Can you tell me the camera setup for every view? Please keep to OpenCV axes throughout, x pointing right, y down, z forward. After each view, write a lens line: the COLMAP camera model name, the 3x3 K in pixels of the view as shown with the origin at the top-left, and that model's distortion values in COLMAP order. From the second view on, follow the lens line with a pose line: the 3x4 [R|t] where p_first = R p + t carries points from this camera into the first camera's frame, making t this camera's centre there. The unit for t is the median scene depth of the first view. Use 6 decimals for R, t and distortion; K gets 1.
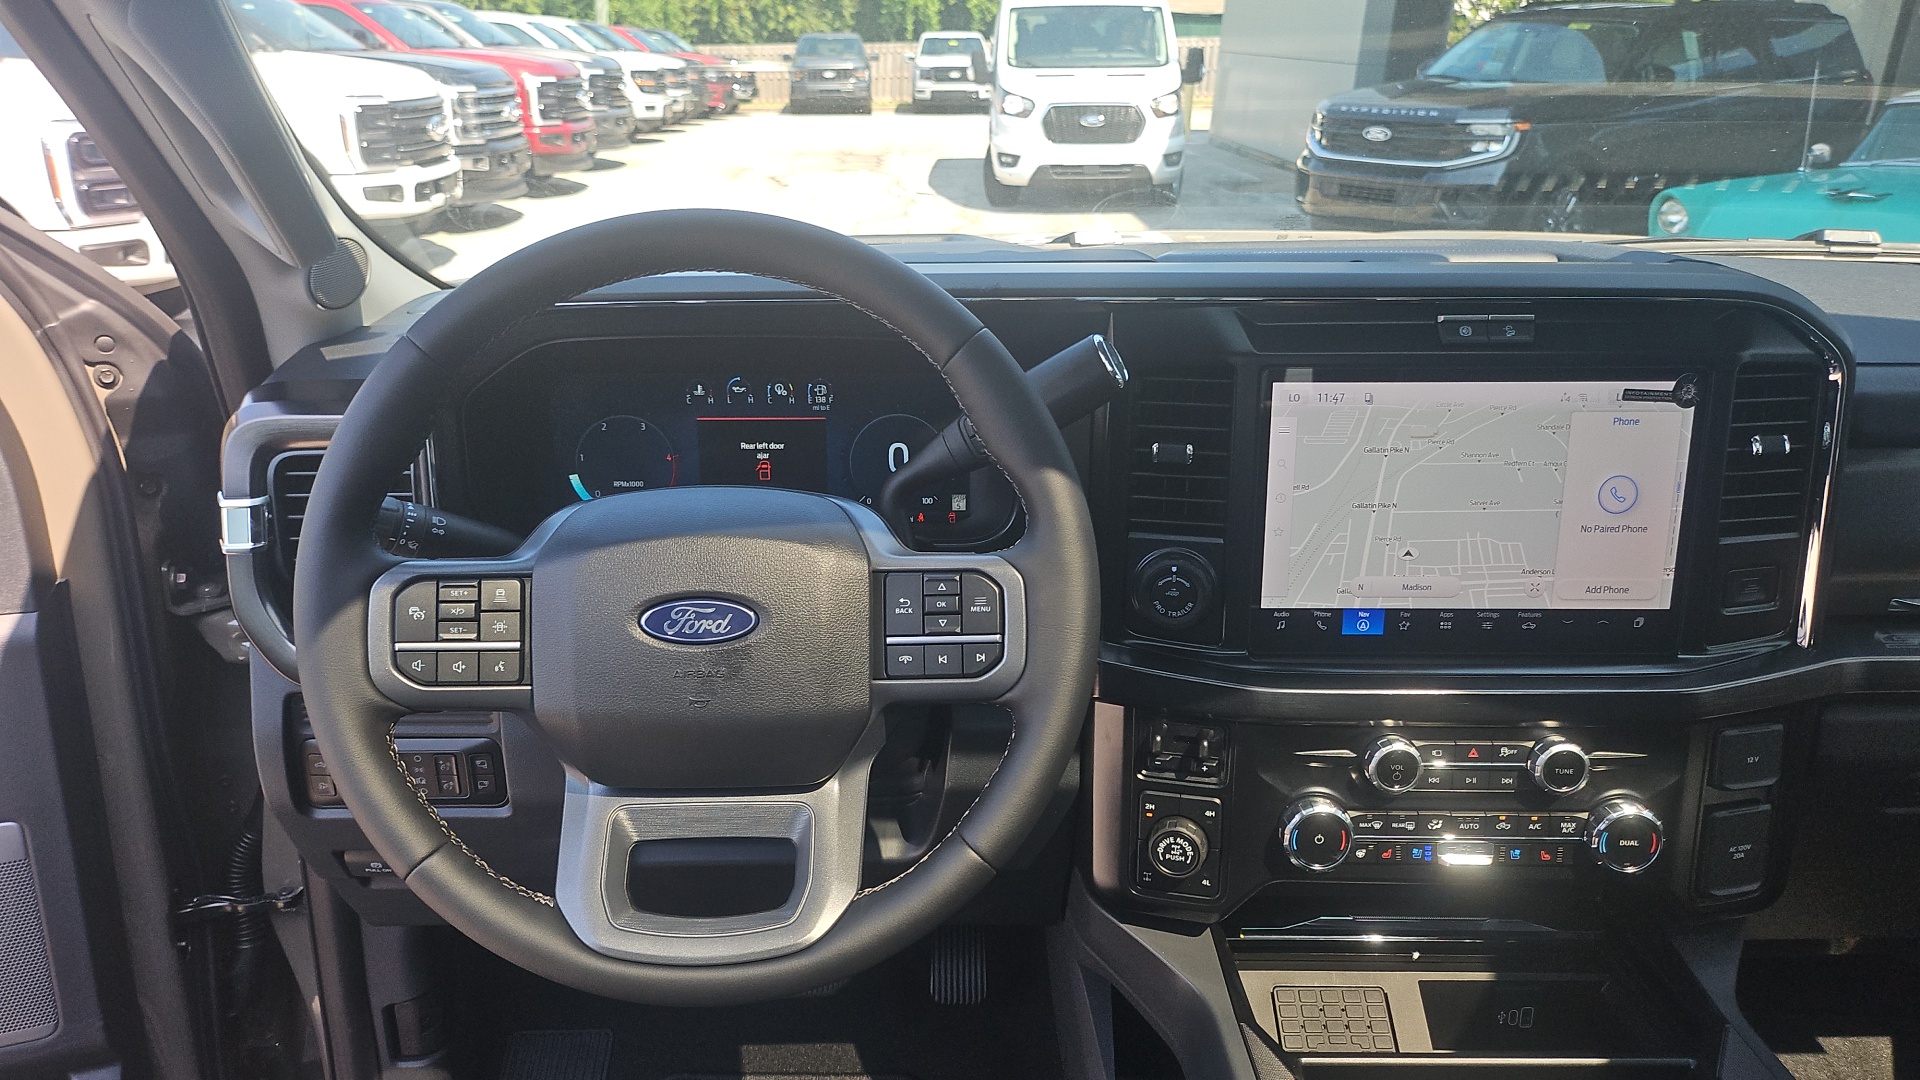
lens RADIAL K [[1352.3, 0, 957.5], [0, 1352.3, 549.9], [0, 0, 1]] dist [0.057644, -0.039508]
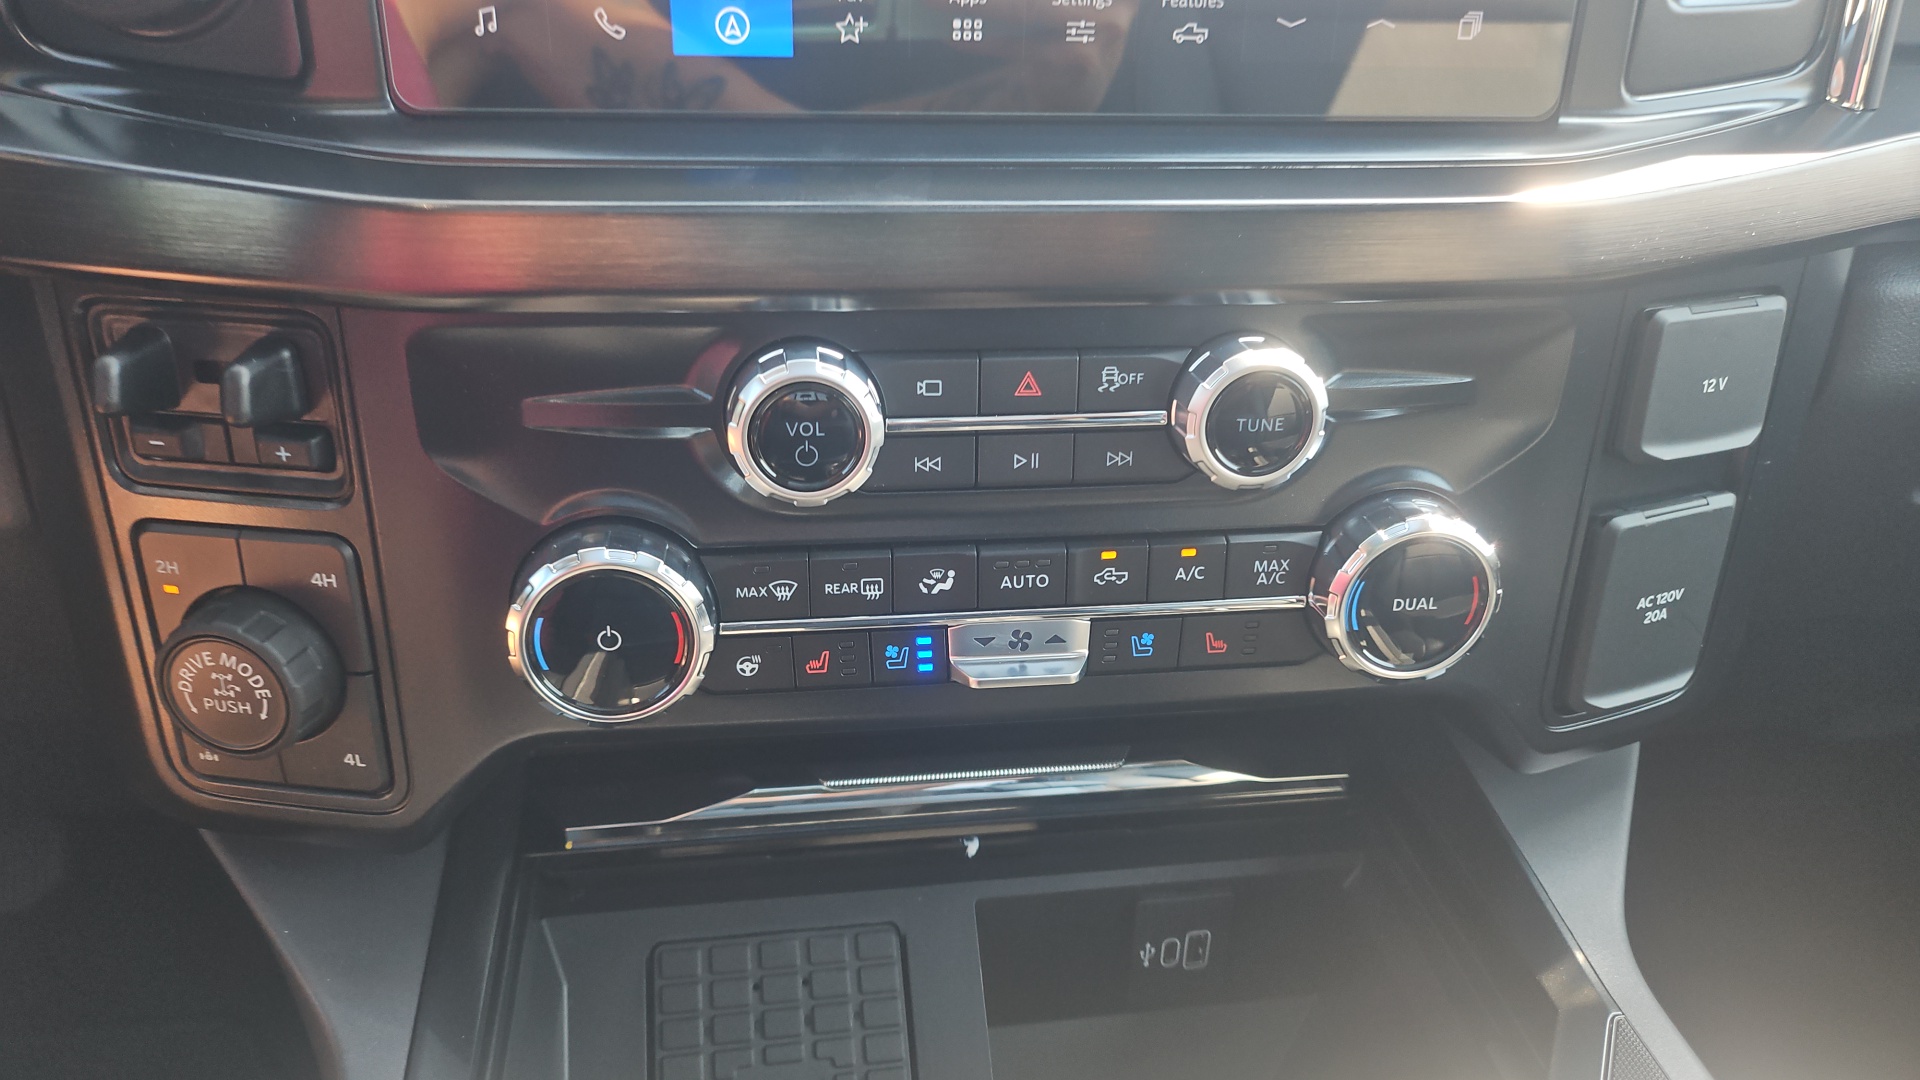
lens RADIAL K [[1352.3, 0, 967.5], [0, 1352.3, 542.6], [0, 0, 1]] dist [0.057644, -0.039508]
pose [[0.989880, -0.039329, 0.136349, 0.307369], [0.013755, 0.982895, 0.183652, 0.121912], [-0.141239, -0.179918, 0.973489, 0.634762]]
